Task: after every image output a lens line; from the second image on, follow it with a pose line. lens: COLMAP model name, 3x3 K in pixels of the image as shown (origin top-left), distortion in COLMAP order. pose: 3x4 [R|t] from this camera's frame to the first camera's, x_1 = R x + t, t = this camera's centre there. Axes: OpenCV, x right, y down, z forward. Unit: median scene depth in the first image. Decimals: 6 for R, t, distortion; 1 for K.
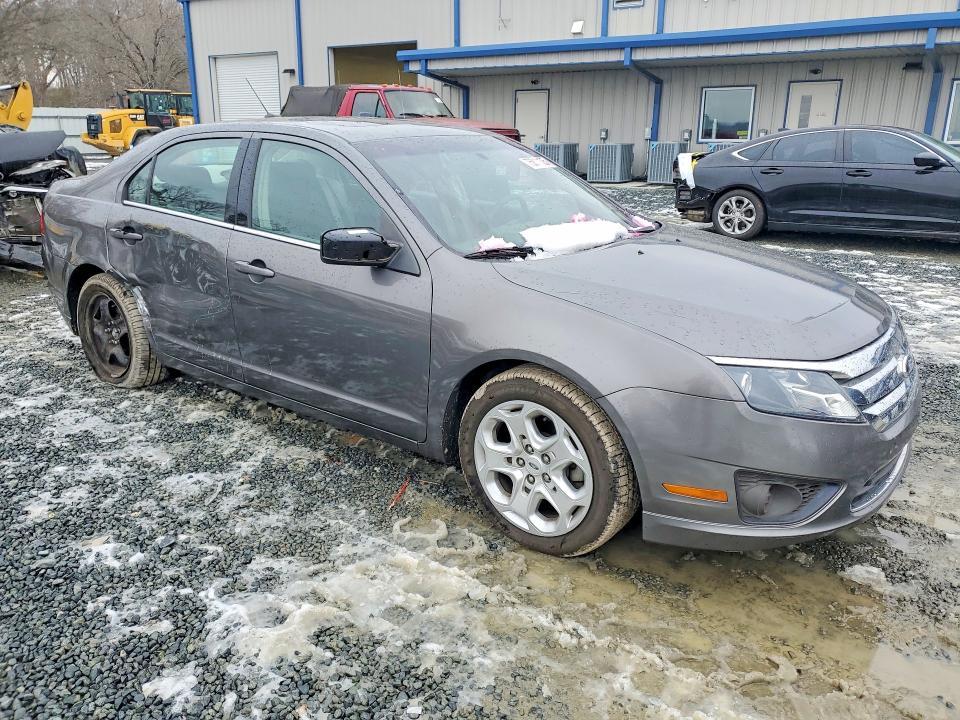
lens RADIAL K [[725.4, 0, 477.5], [0, 725.4, 370.4], [0, 0, 1]] dist [0.011659, -0.000550]
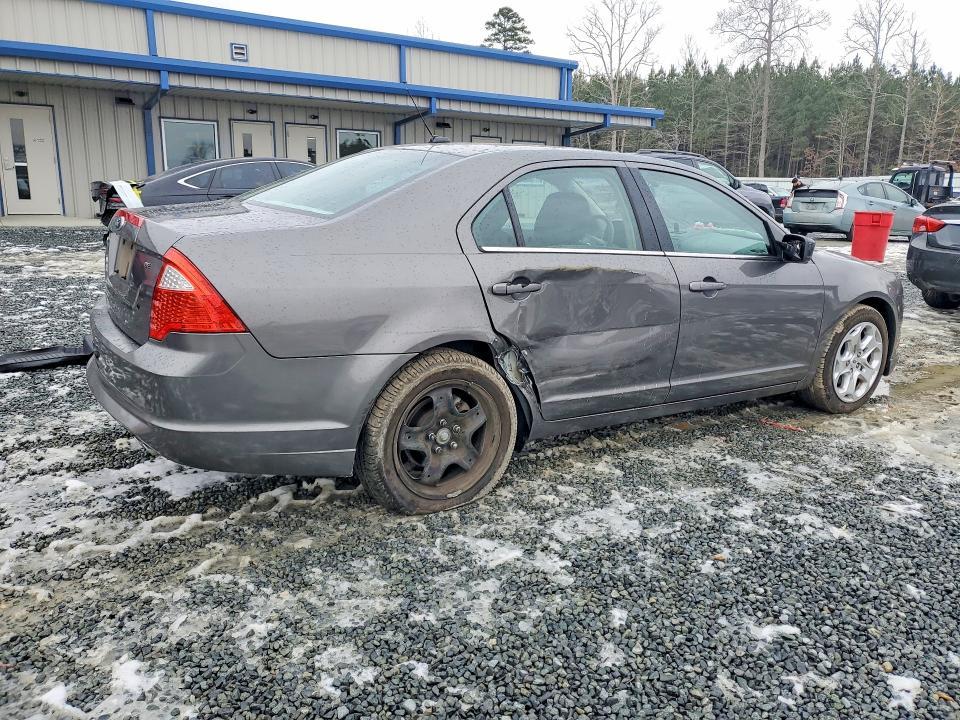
lens RADIAL K [[725.4, 0, 481.3], [0, 725.4, 355.5], [0, 0, 1]] dist [0.011659, -0.000550]
pose [[0.336437, -0.203052, 0.919554, -1.208040], [0.248793, 0.960948, 0.121166, -0.217160], [-0.908247, 0.188014, 0.373816, 0.741134]]
